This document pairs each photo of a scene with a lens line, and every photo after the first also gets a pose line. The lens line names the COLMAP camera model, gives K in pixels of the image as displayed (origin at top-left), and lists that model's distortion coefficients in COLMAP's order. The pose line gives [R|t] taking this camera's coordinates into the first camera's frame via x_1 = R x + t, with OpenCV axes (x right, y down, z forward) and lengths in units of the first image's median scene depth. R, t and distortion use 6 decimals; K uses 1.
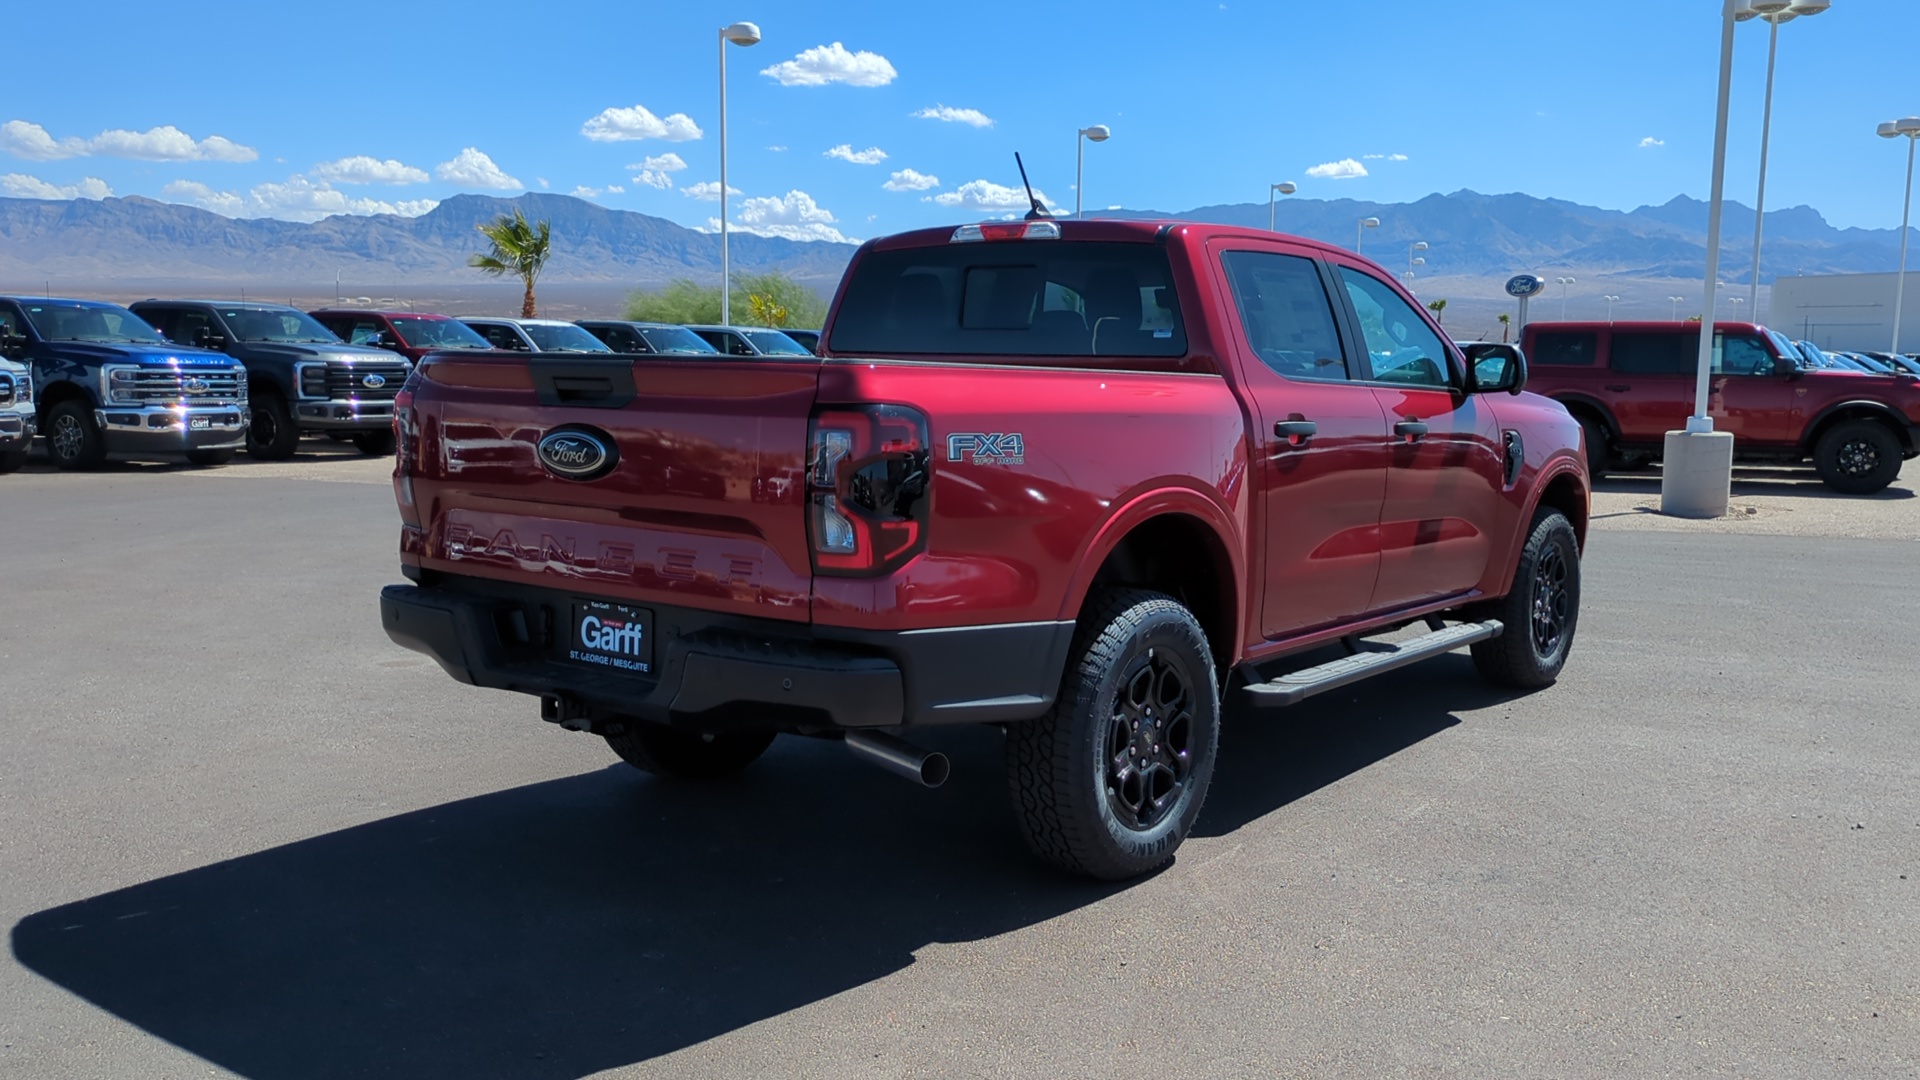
lens RADIAL K [[1684.0, 0, 973.6], [0, 1684.0, 556.7], [0, 0, 1]] dist [0.060974, -0.048050]
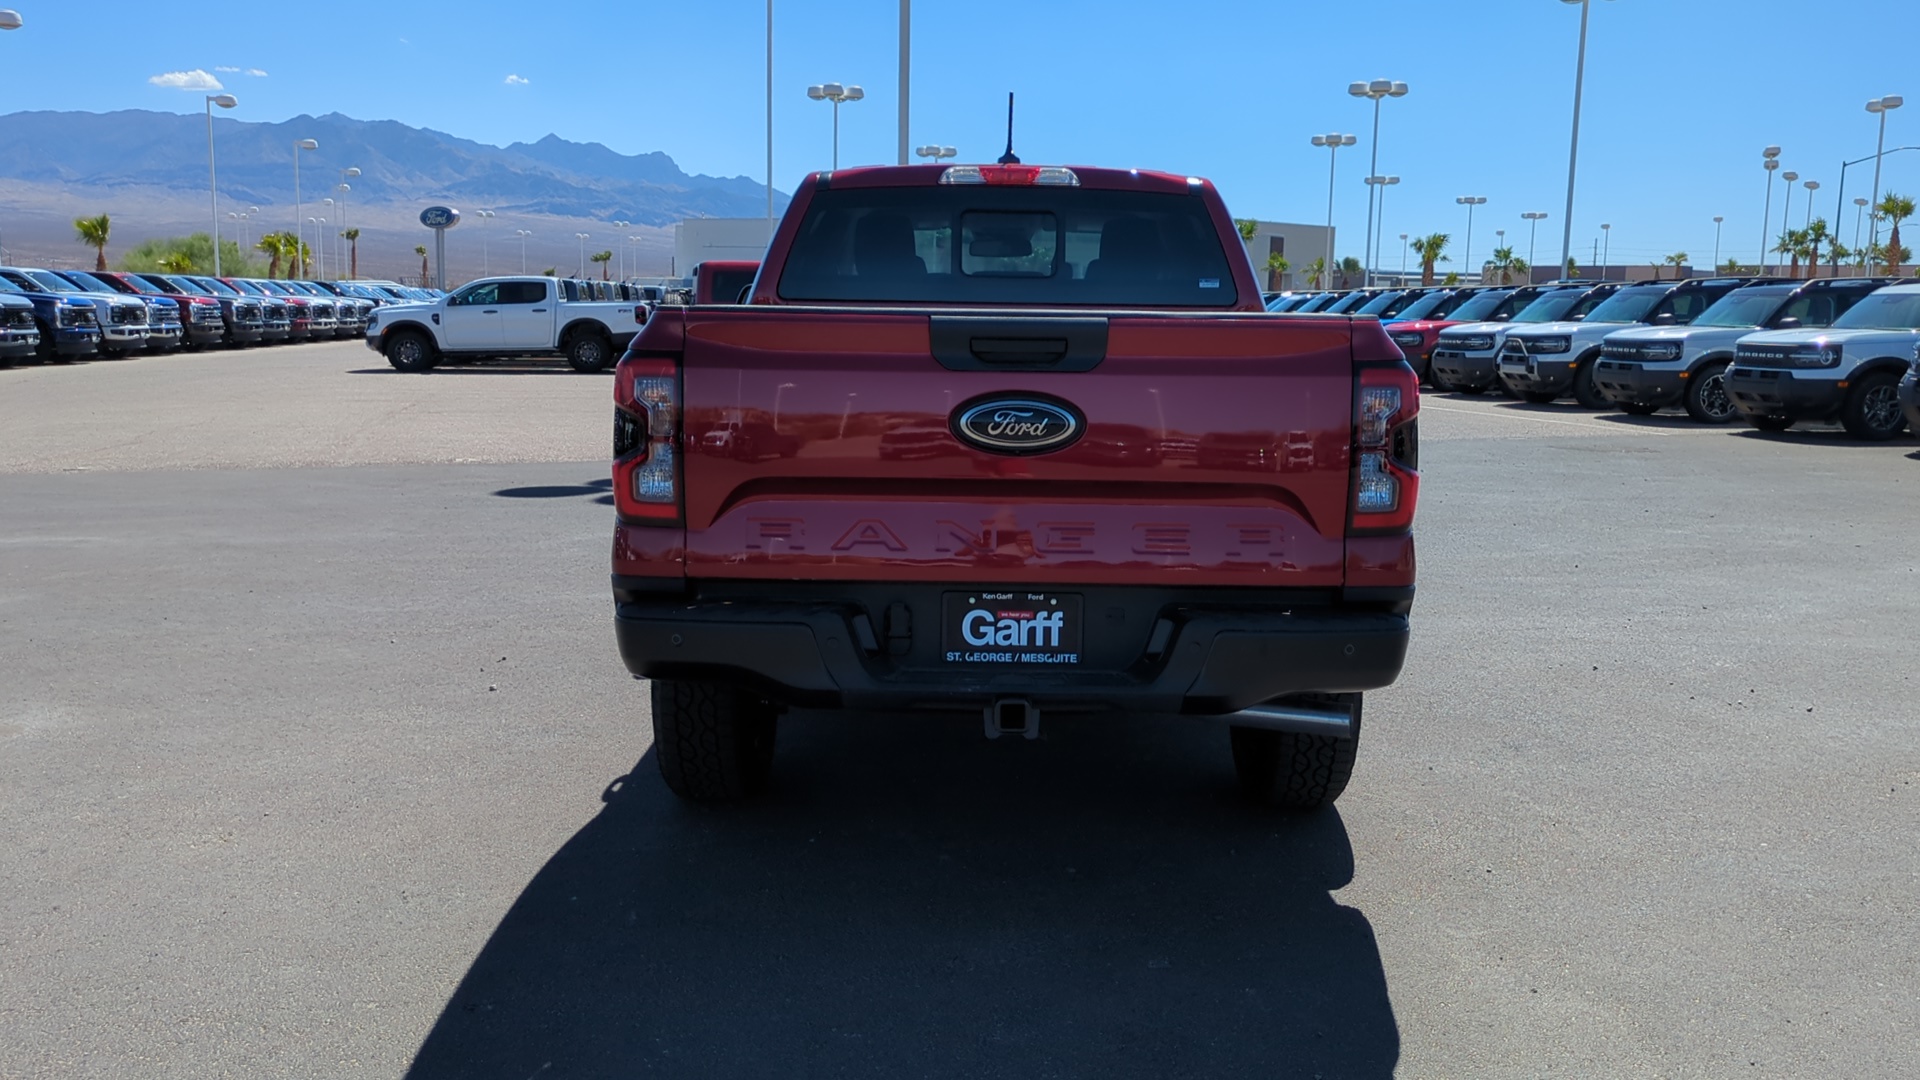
lens RADIAL K [[1684.0, 0, 982.3], [0, 1684.0, 546.2], [0, 0, 1]] dist [0.060974, -0.048050]
pose [[0.798140, -0.088826, 0.595887, -0.200177], [0.068801, 0.996039, 0.056322, -0.012623], [-0.598530, -0.003955, 0.801091, 0.080238]]
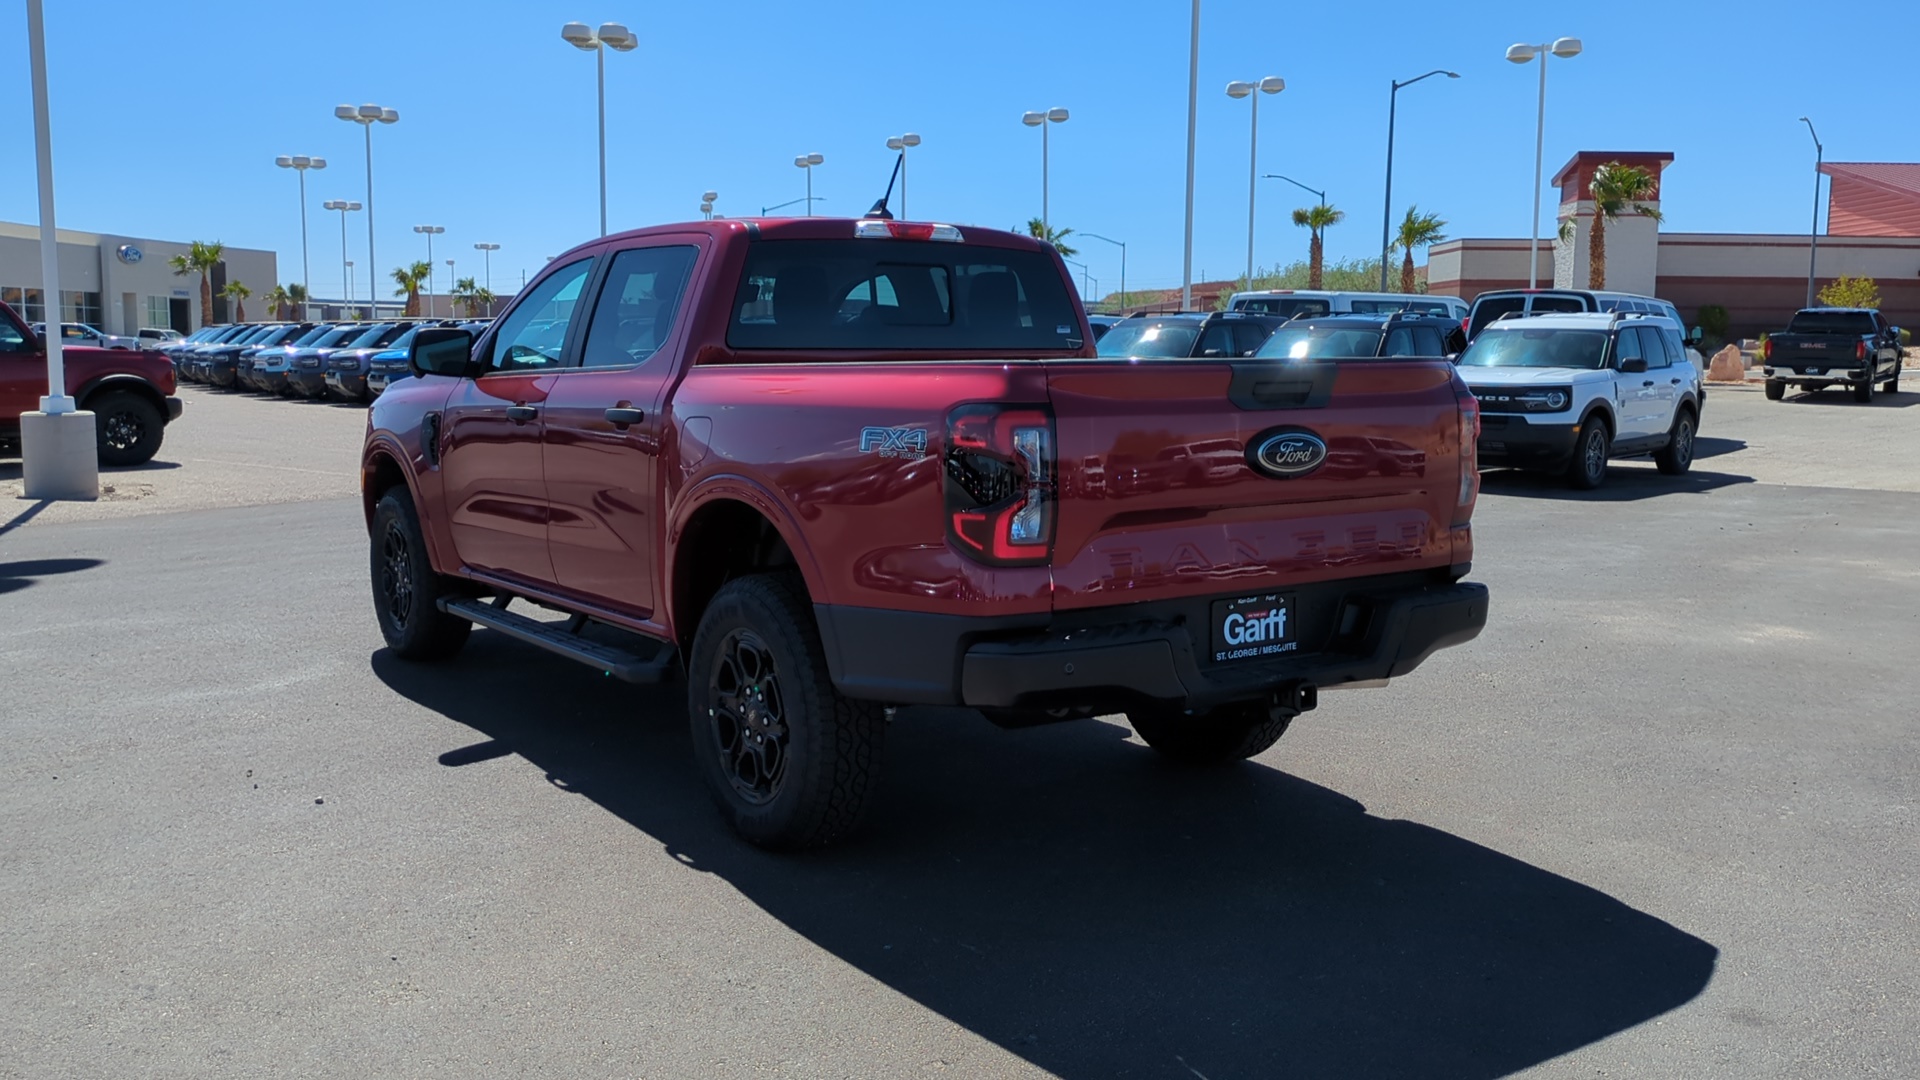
lens RADIAL K [[1684.0, 0, 996.9], [0, 1684.0, 533.4], [0, 0, 1]] dist [0.060974, -0.048050]
pose [[0.288561, -0.122176, 0.949634, -0.332397], [0.115046, 0.989064, 0.092291, -0.033452], [-0.950525, 0.082620, 0.299461, 0.222477]]
